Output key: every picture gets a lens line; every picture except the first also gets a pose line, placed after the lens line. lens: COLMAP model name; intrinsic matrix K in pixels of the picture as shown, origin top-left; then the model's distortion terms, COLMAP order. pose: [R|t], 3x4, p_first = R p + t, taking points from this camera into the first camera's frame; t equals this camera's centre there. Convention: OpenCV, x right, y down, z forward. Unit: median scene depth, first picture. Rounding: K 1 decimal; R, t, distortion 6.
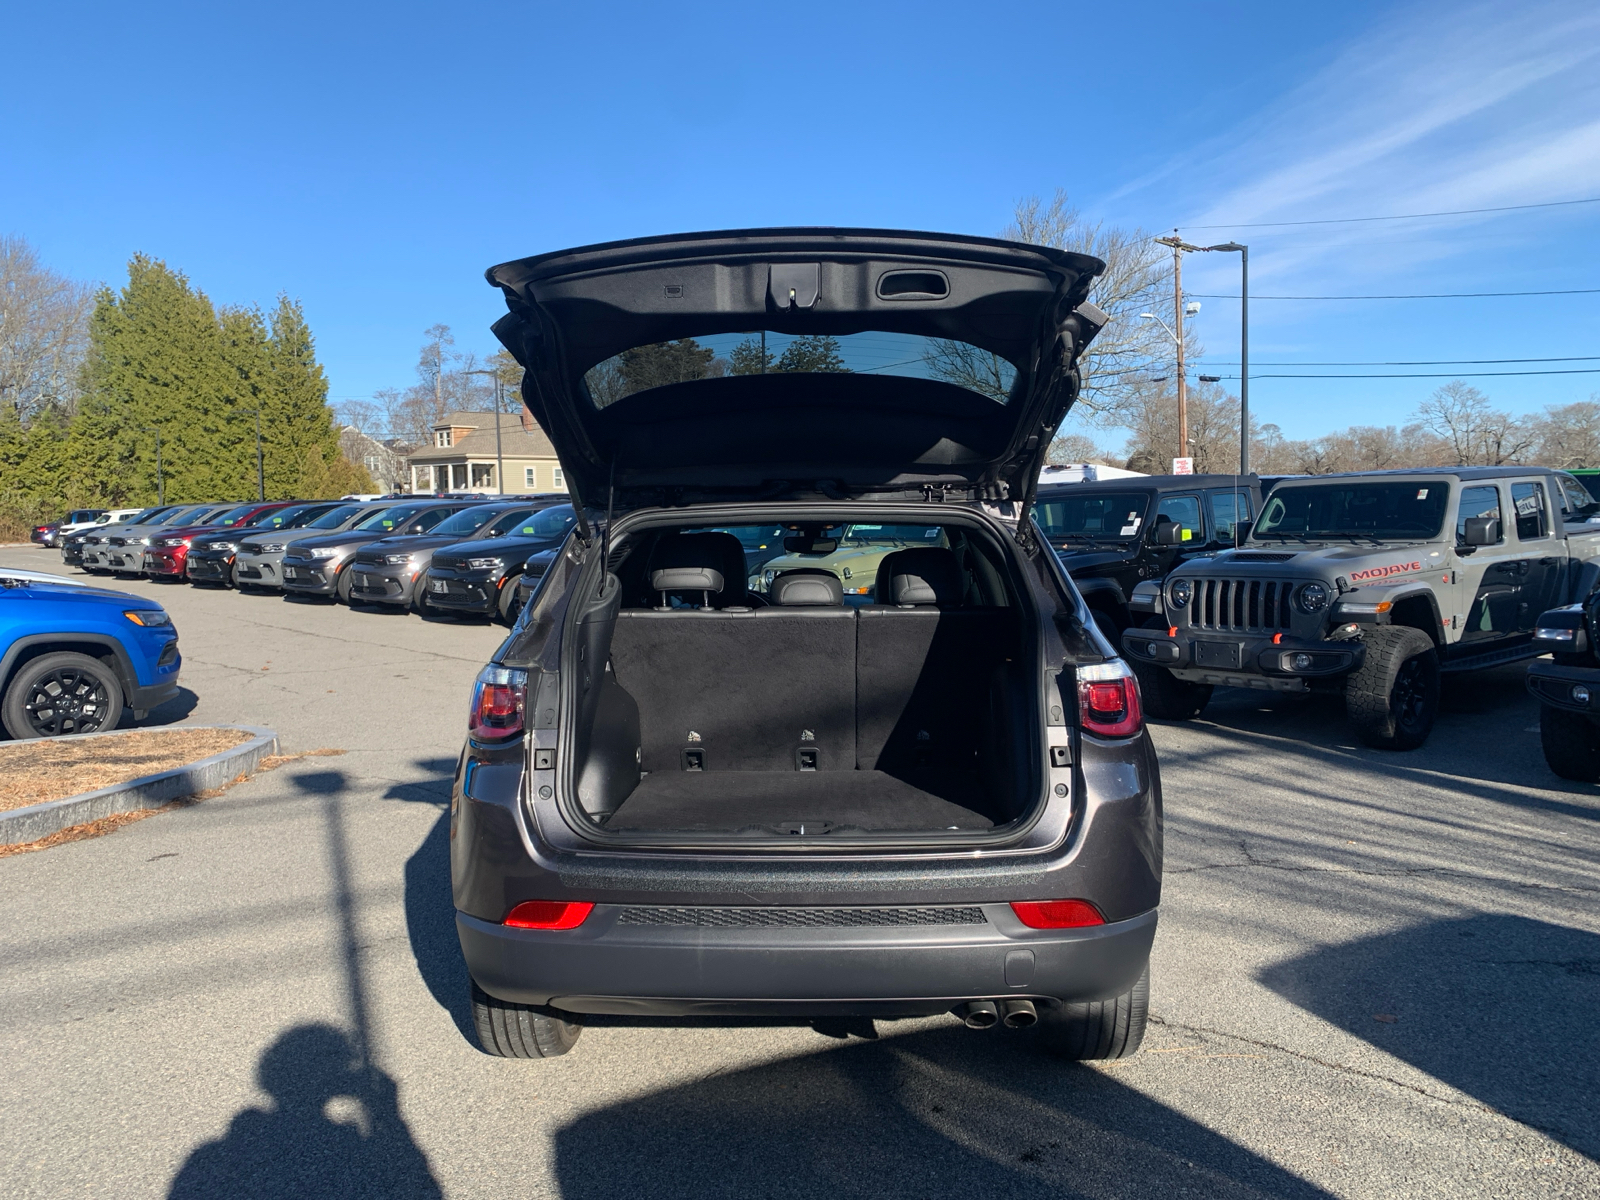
lens RADIAL K [[1216.2, 0, 791.9], [0, 1216.2, 617.0], [0, 0, 1]] dist [0.033363, -0.029851]
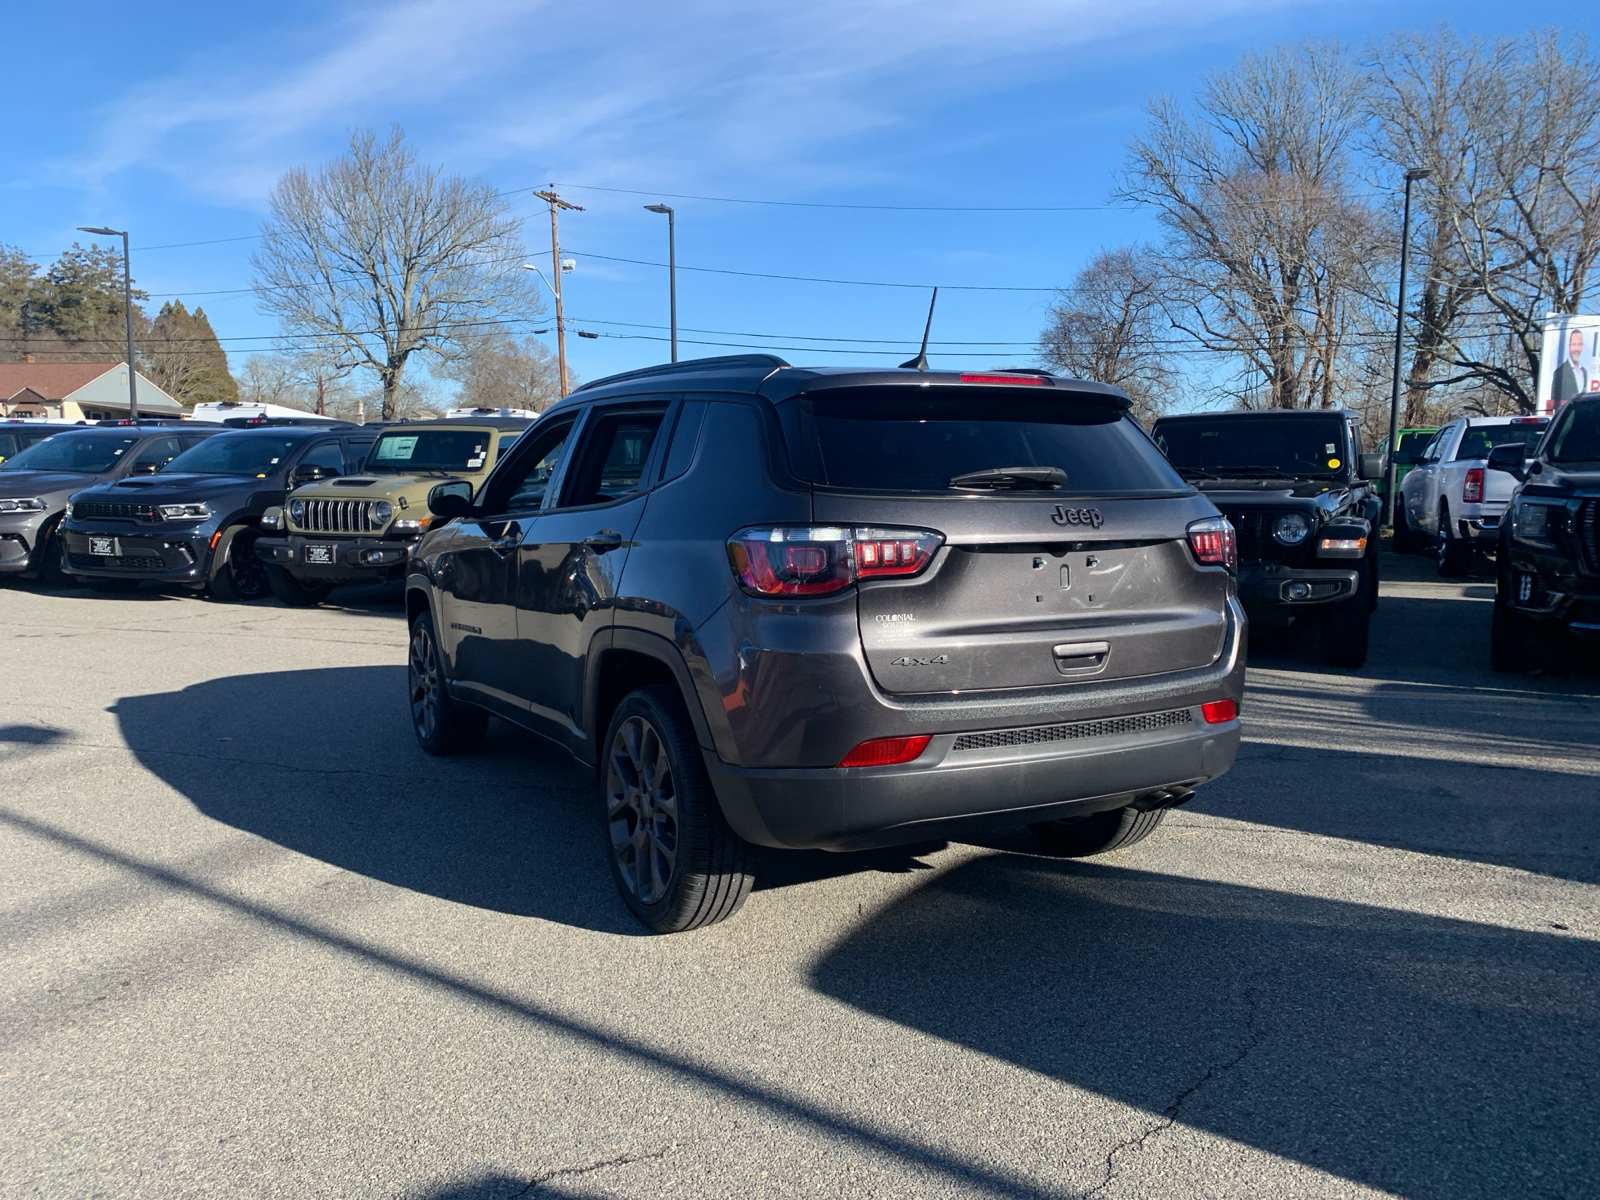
lens RADIAL K [[1211.7, 0, 783.1], [0, 1211.7, 627.9], [0, 0, 1]] dist [0.045656, -0.055875]
pose [[0.857922, -0.047536, 0.511577, -0.128745], [0.024026, 0.998333, 0.052474, 0.012014], [-0.513219, -0.032728, 0.857634, 0.021486]]
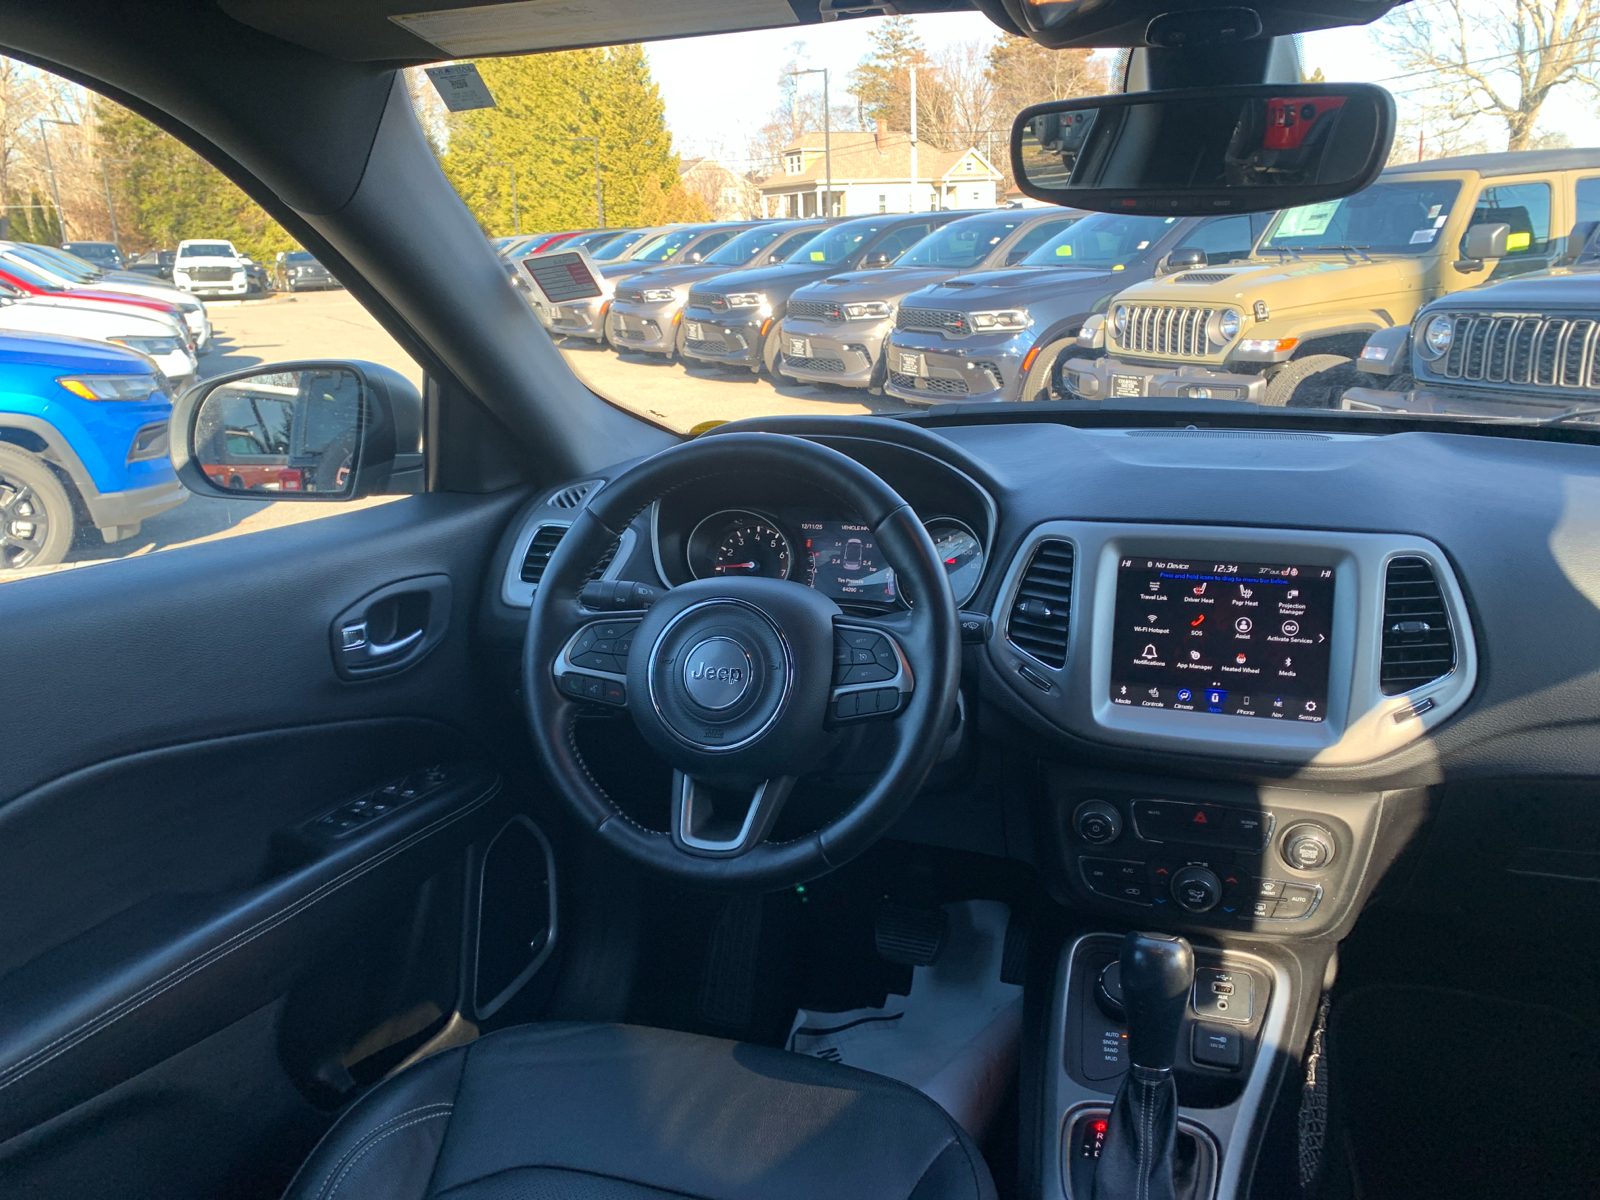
lens RADIAL K [[1211.7, 0, 778.6], [0, 1211.7, 597.8], [0, 0, 1]] dist [0.045656, -0.055875]
pose [[0.953748, 0.066129, -0.293244, 0.004973], [-0.007655, 0.980530, 0.196221, -0.010179], [0.300511, -0.184900, 0.935684, 0.246753]]
